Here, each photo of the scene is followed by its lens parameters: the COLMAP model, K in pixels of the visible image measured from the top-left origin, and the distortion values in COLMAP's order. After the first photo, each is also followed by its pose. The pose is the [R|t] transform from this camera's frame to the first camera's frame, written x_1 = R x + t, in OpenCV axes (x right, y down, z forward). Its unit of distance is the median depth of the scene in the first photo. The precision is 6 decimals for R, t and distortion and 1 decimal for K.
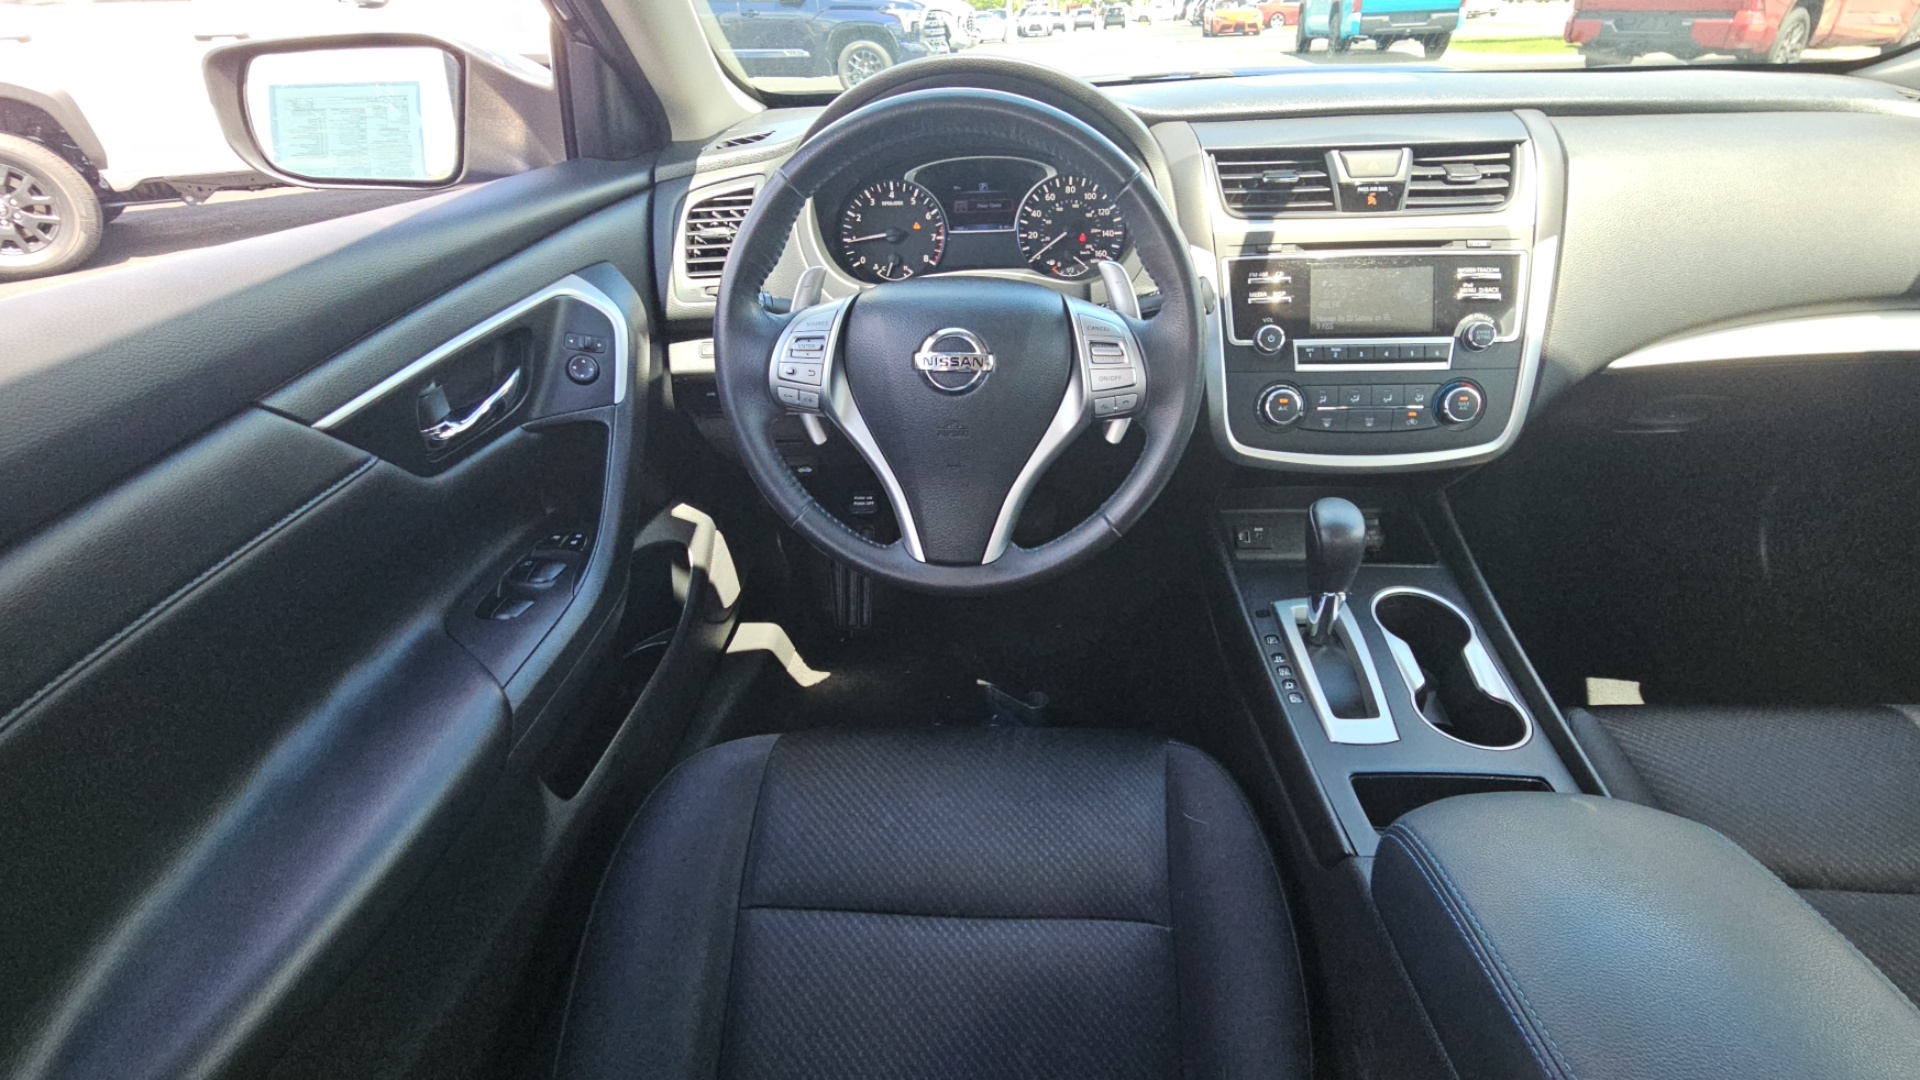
lens RADIAL K [[859.7, 0, 980.6], [0, 859.7, 541.0], [0, 0, 1]] dist [0.005878, -0.007027]
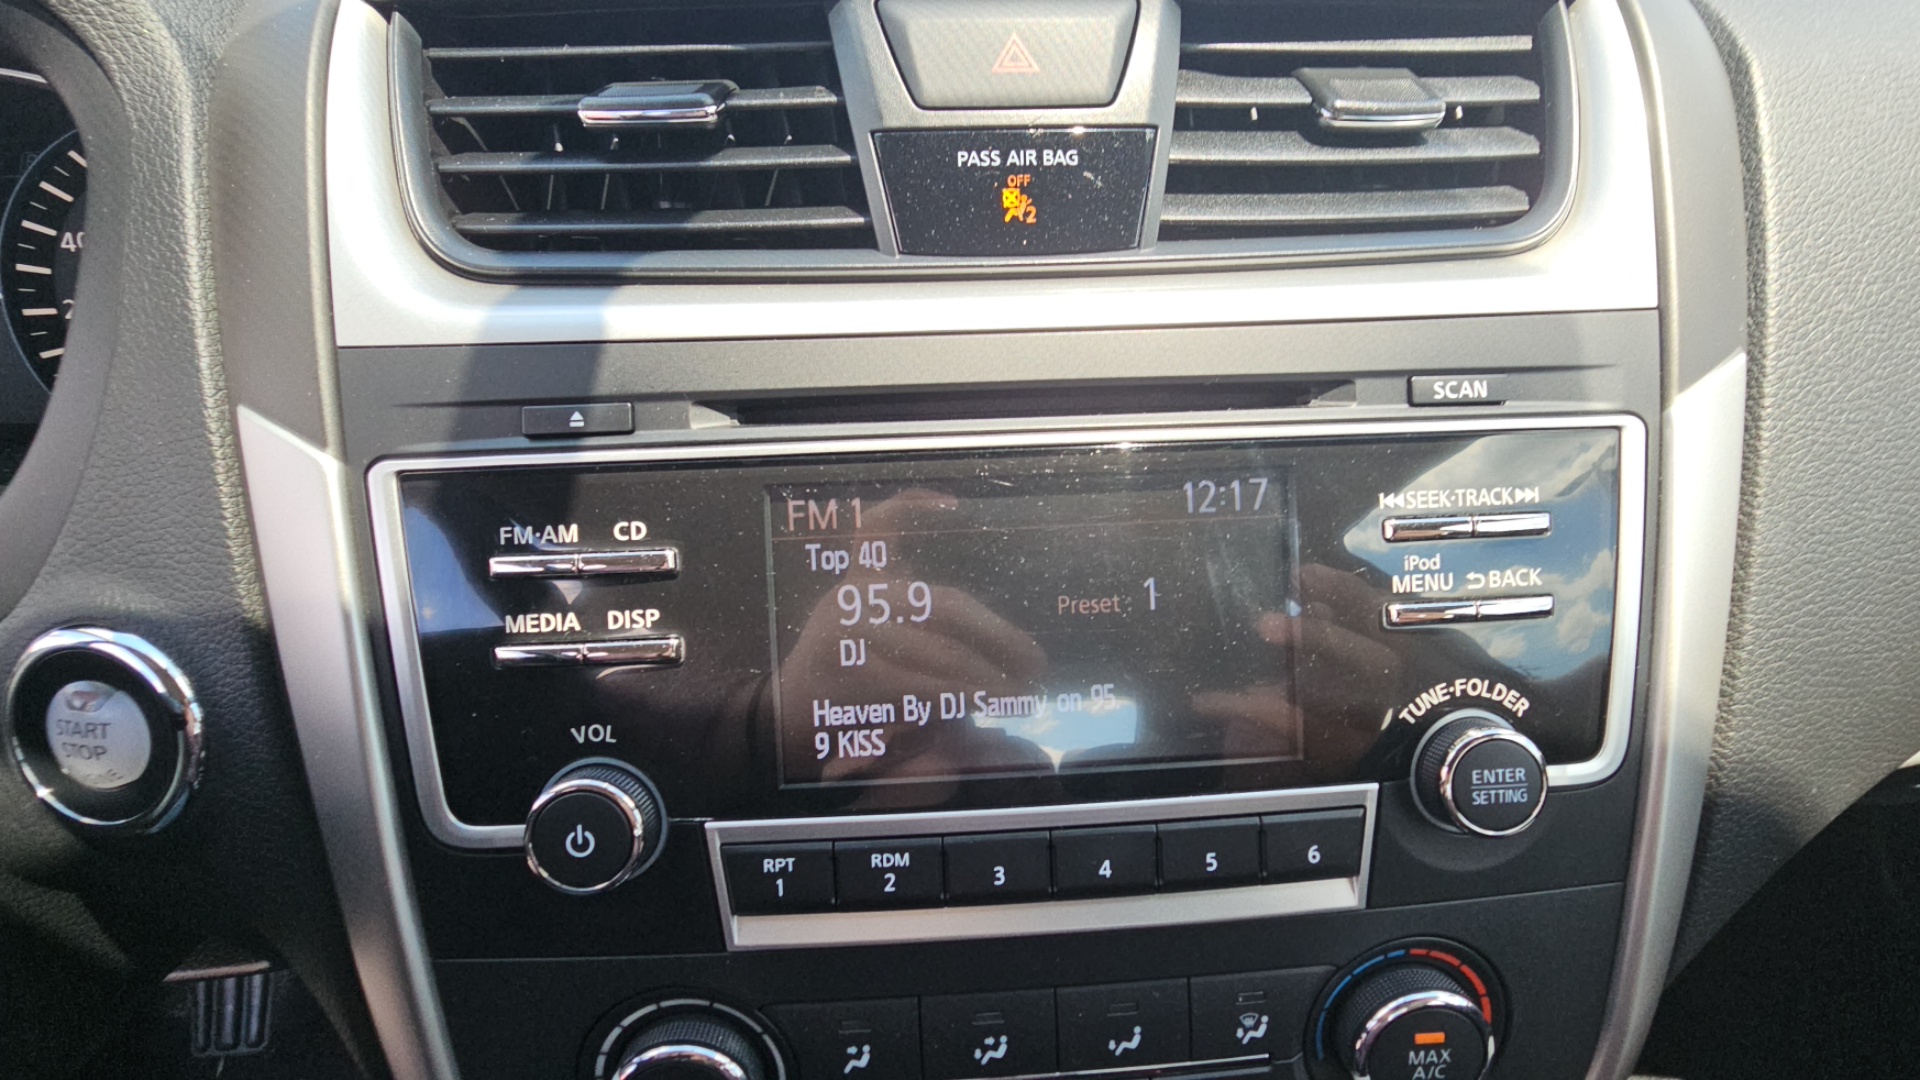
lens RADIAL K [[846.4, 0, 1009.8], [0, 846.4, 507.0], [0, 0, 1]] dist [0.004780, -0.007201]
pose [[0.991290, -0.041550, 0.124974, 0.414565], [0.043518, 0.998967, -0.013054, -0.307107], [-0.124302, 0.018379, 0.992074, 0.762913]]
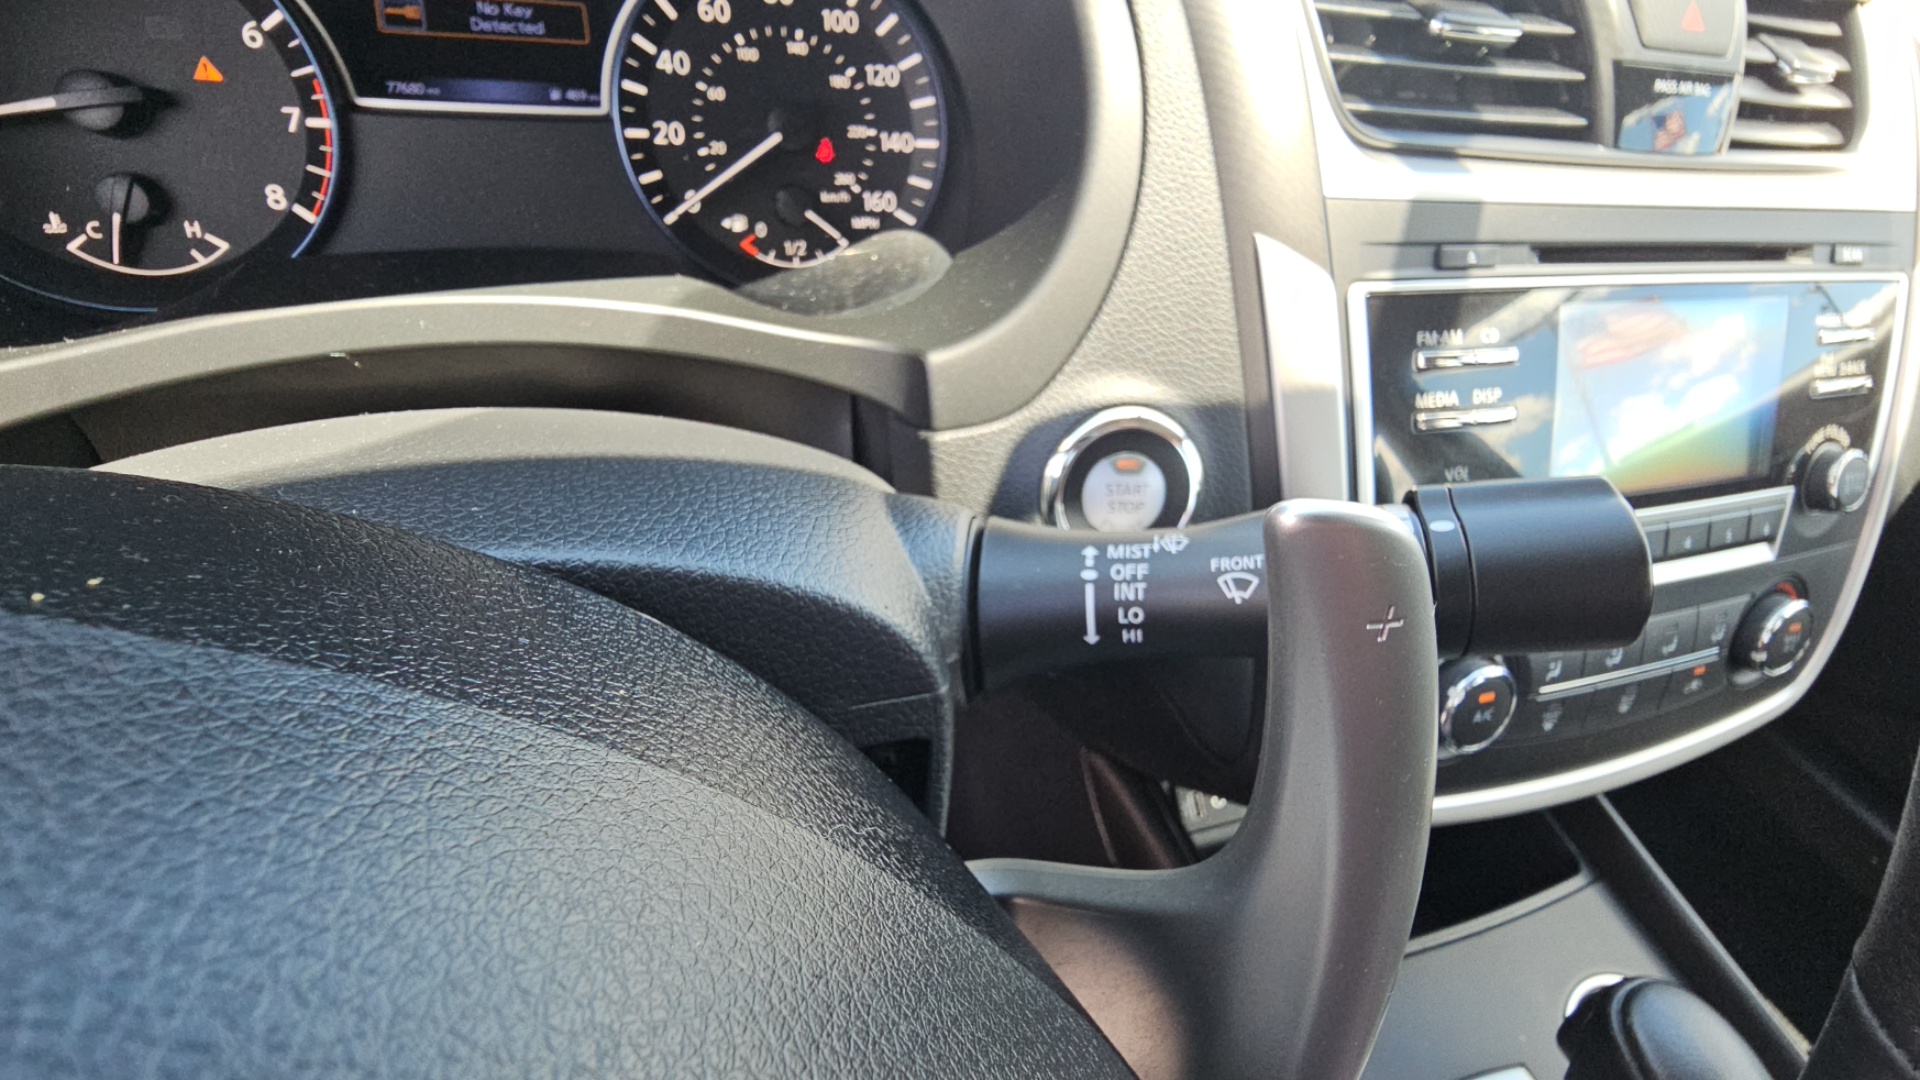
lens RADIAL K [[881.6, 0, 984.4], [0, 881.6, 549.0], [0, 0, 1]] dist [-0.003487, -0.000900]
pose [[0.911175, -0.123964, 0.392929, 0.023760], [0.063545, 0.984536, 0.163254, -0.294932], [-0.407090, -0.123784, 0.904961, 0.753801]]
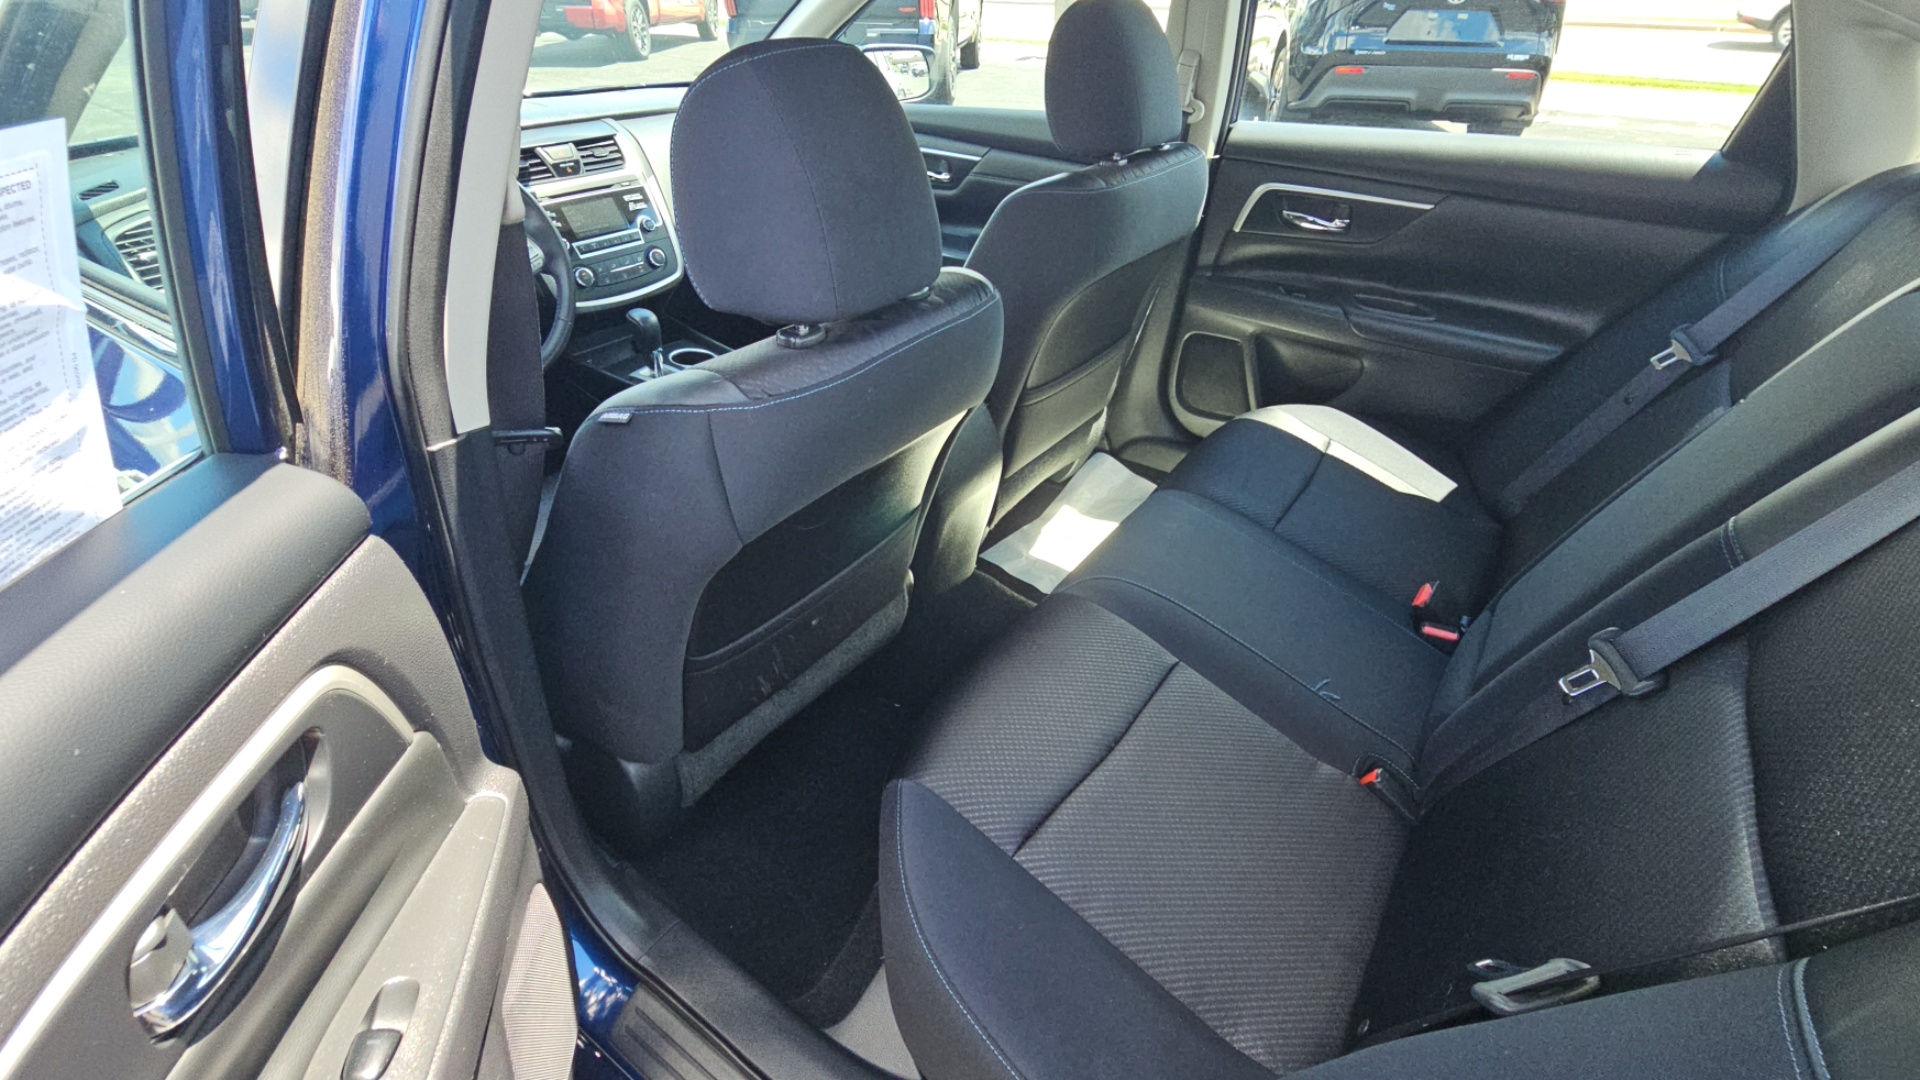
lens RADIAL K [[859.7, 0, 980.6], [0, 859.7, 541.0], [0, 0, 1]] dist [0.005878, -0.007027]
pose [[0.523243, -0.438011, 0.731002, -0.876366], [0.425169, 0.877589, 0.221513, 0.320876], [-0.738544, 0.194894, 0.645421, -0.821402]]
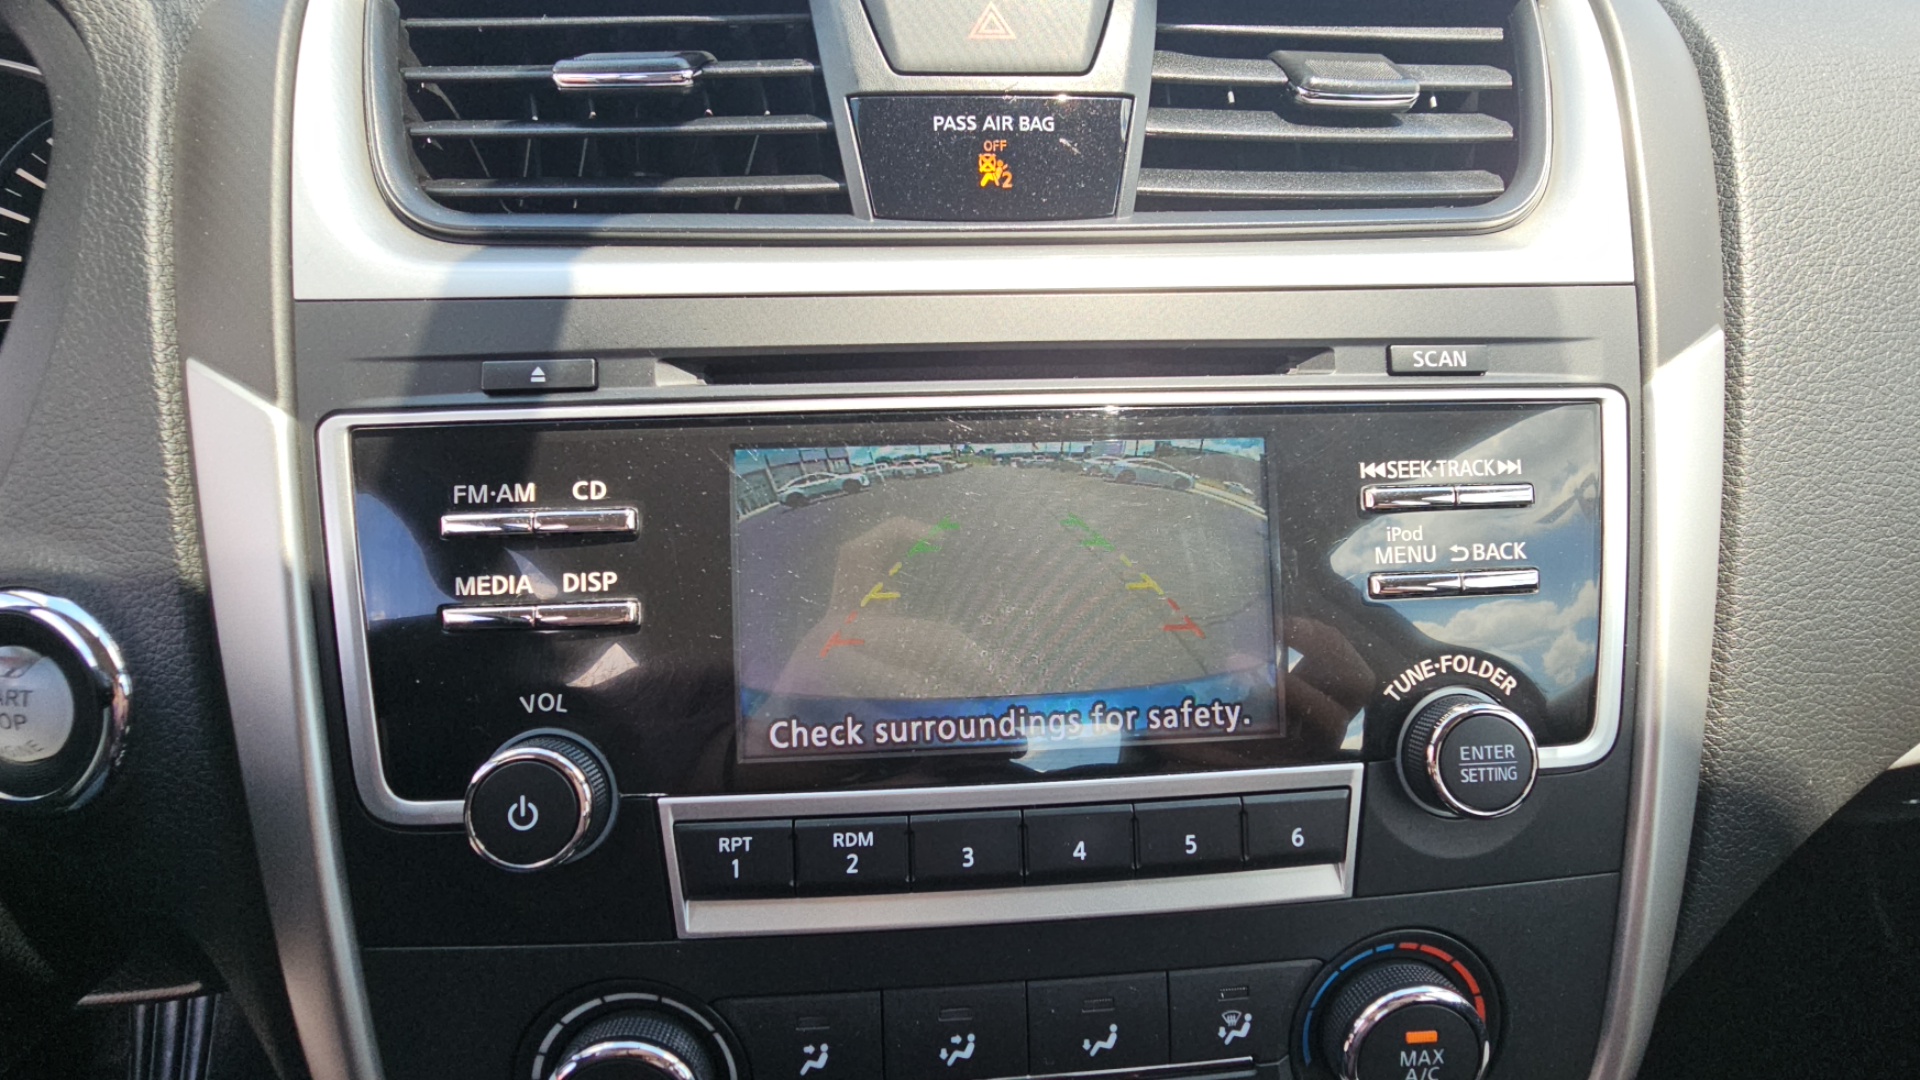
lens RADIAL K [[846.4, 0, 1009.8], [0, 846.4, 507.0], [0, 0, 1]] dist [0.004780, -0.007201]
pose [[0.989798, -0.025998, 0.140082, 0.418608], [0.035856, 0.997019, -0.068315, -0.285746], [-0.137889, 0.072641, 0.987780, 0.769216]]
